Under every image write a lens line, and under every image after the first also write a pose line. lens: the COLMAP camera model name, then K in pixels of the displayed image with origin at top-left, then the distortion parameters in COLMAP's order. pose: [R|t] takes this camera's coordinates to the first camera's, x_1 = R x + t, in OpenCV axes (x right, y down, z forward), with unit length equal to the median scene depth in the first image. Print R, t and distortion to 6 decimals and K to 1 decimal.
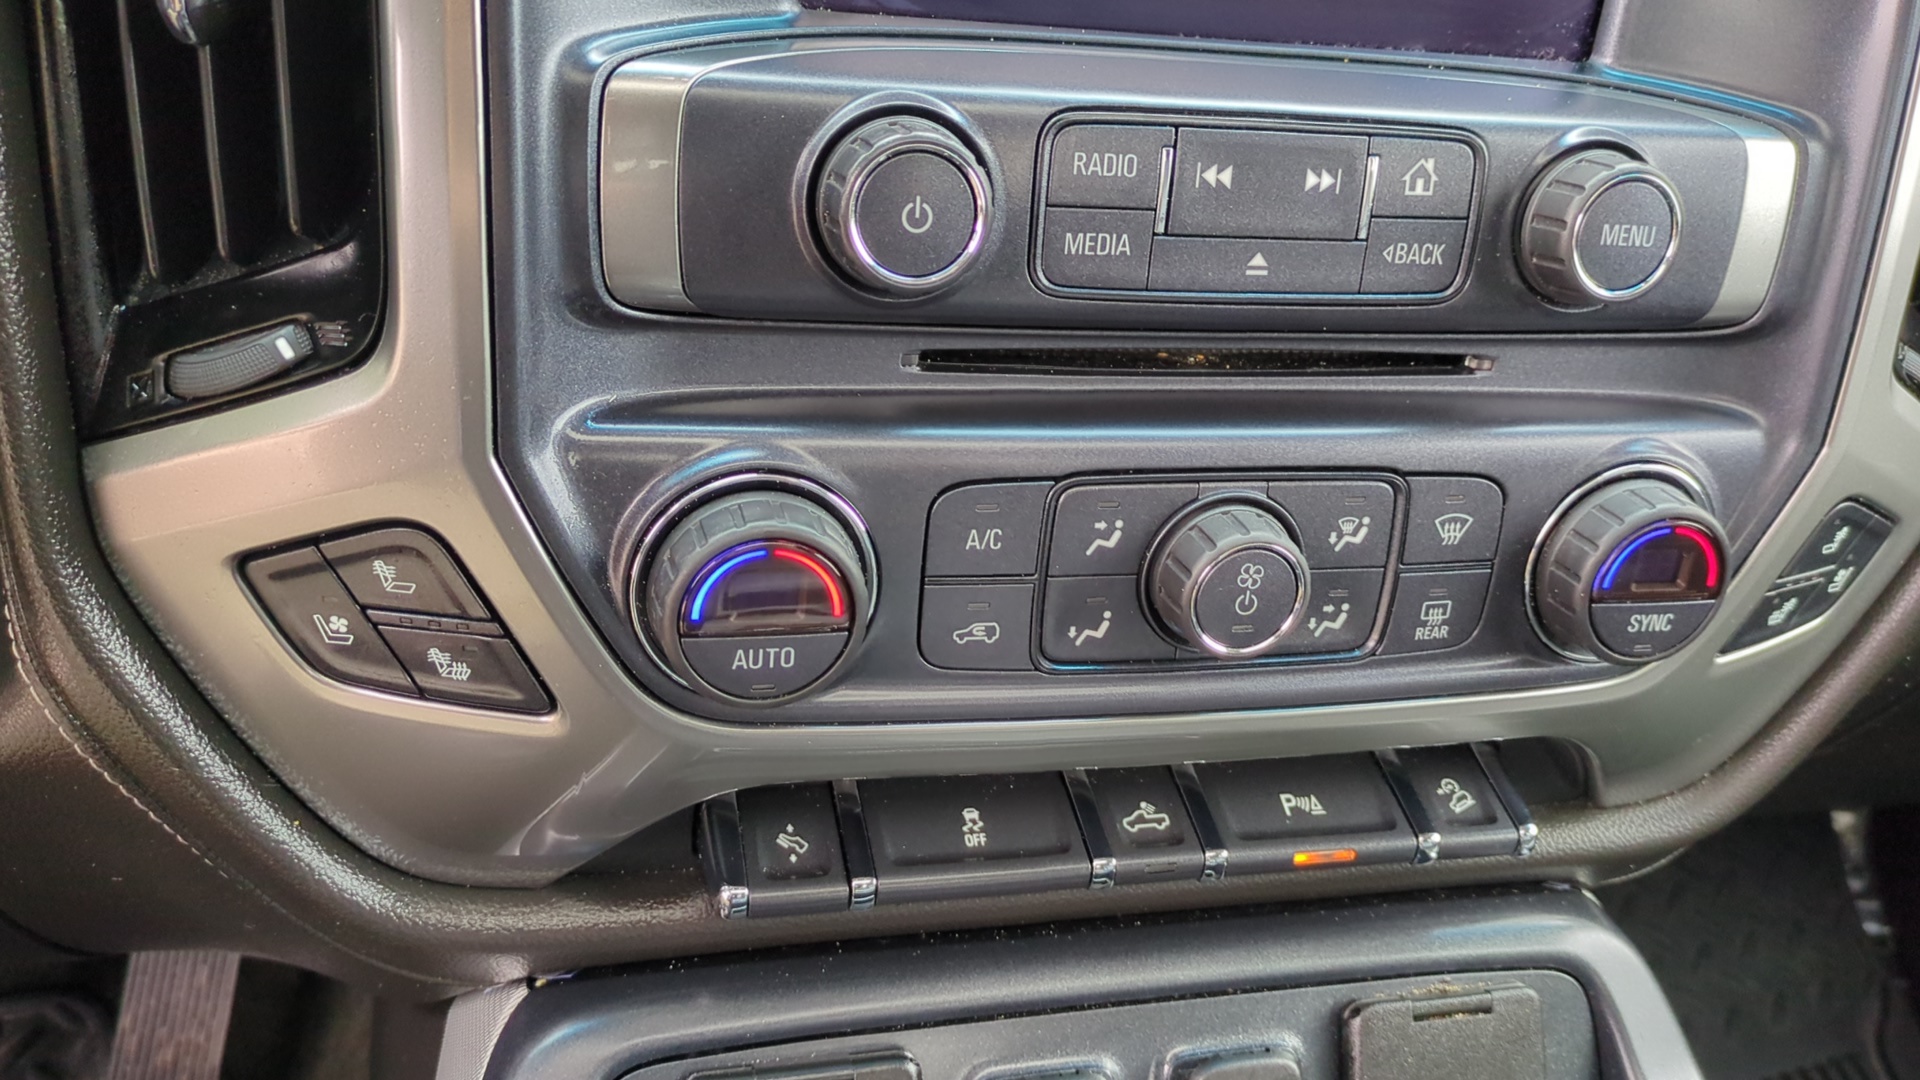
lens RADIAL K [[1650.2, 0, 969.1], [0, 1650.2, 536.2], [0, 0, 1]] dist [0.062172, -0.071629]
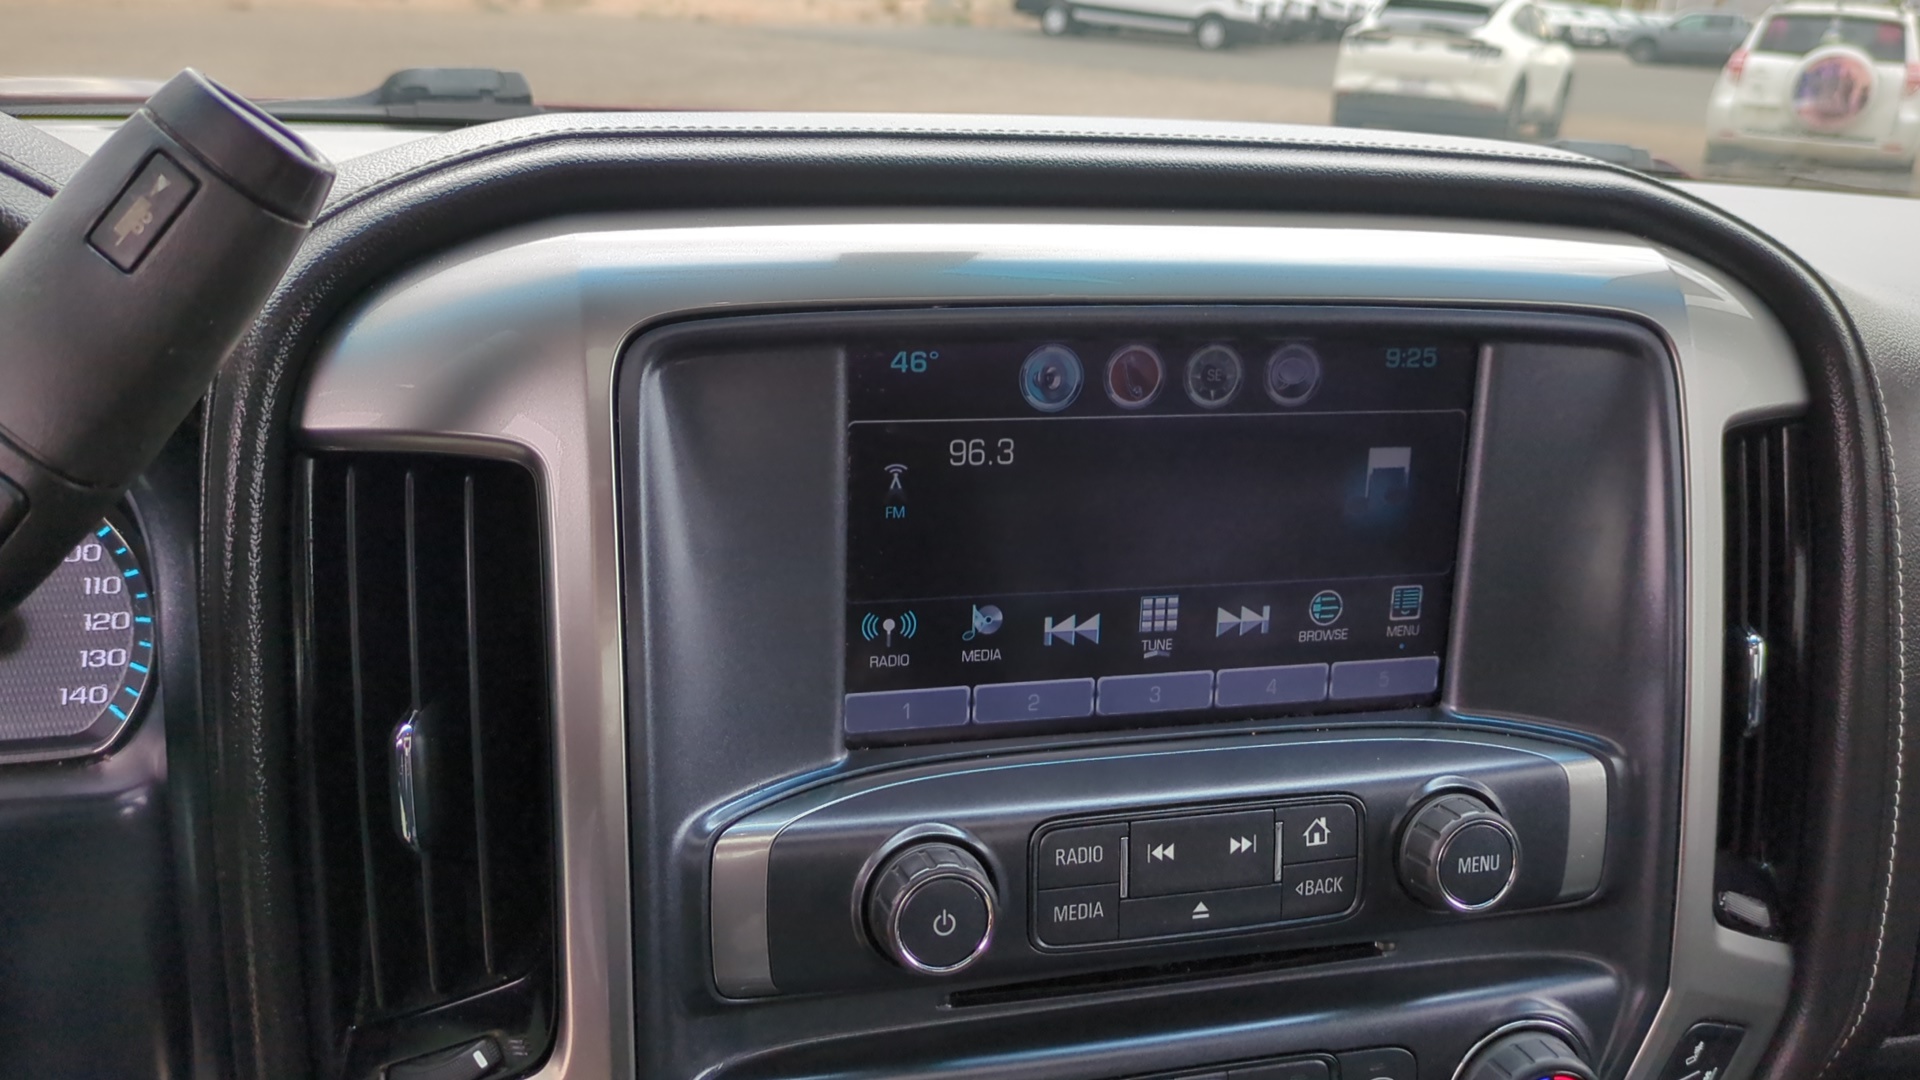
lens RADIAL K [[1650.2, 0, 975.0], [0, 1650.2, 542.8], [0, 0, 1]] dist [0.062172, -0.071629]
pose [[0.997405, -0.071565, 0.007836, 0.004824], [0.071829, 0.981900, -0.175251, -0.224413], [0.004847, 0.175359, 0.984493, -0.339630]]
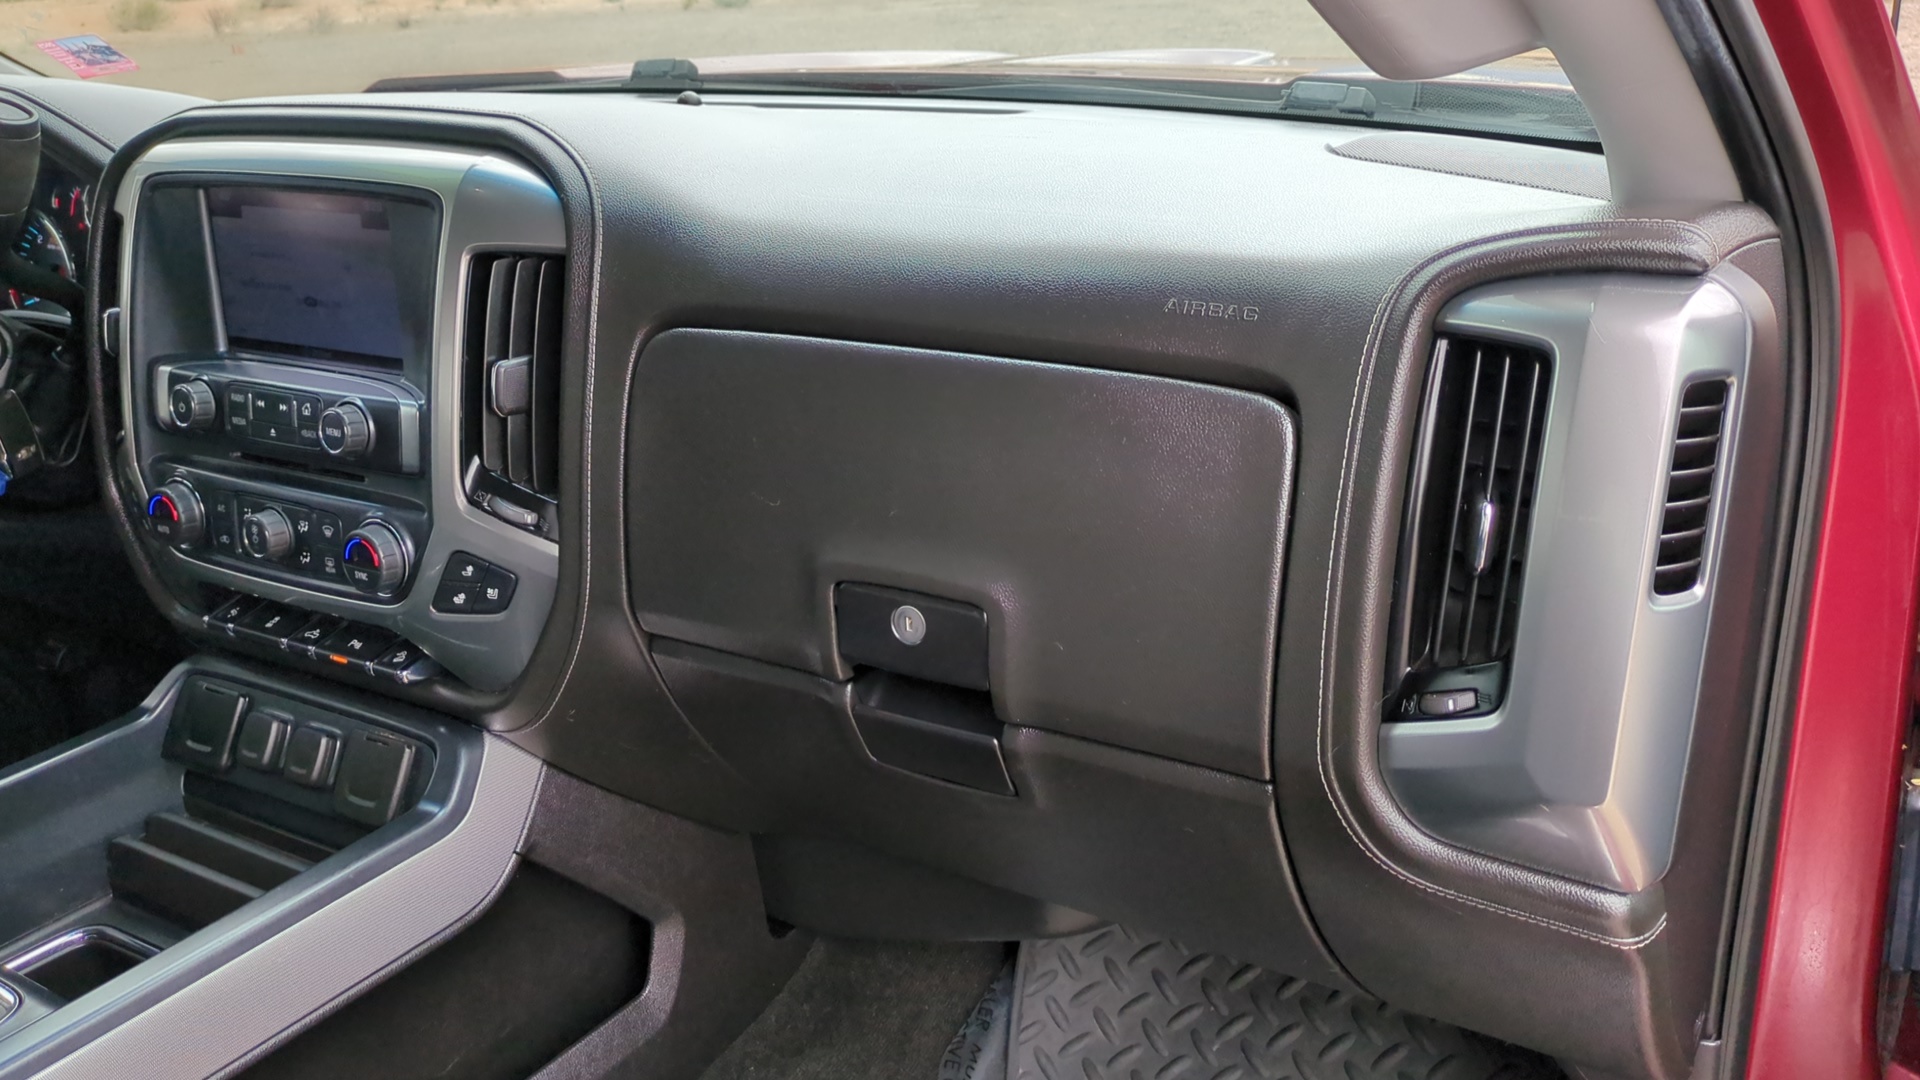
lens RADIAL K [[1650.2, 0, 956.2], [0, 1650.2, 559.6], [0, 0, 1]] dist [0.062172, -0.071629]
pose [[0.660066, 0.115330, -0.742301, 3.287352], [-0.232994, 0.970845, -0.056343, -0.050510], [0.714161, 0.210142, 0.667693, -0.133099]]
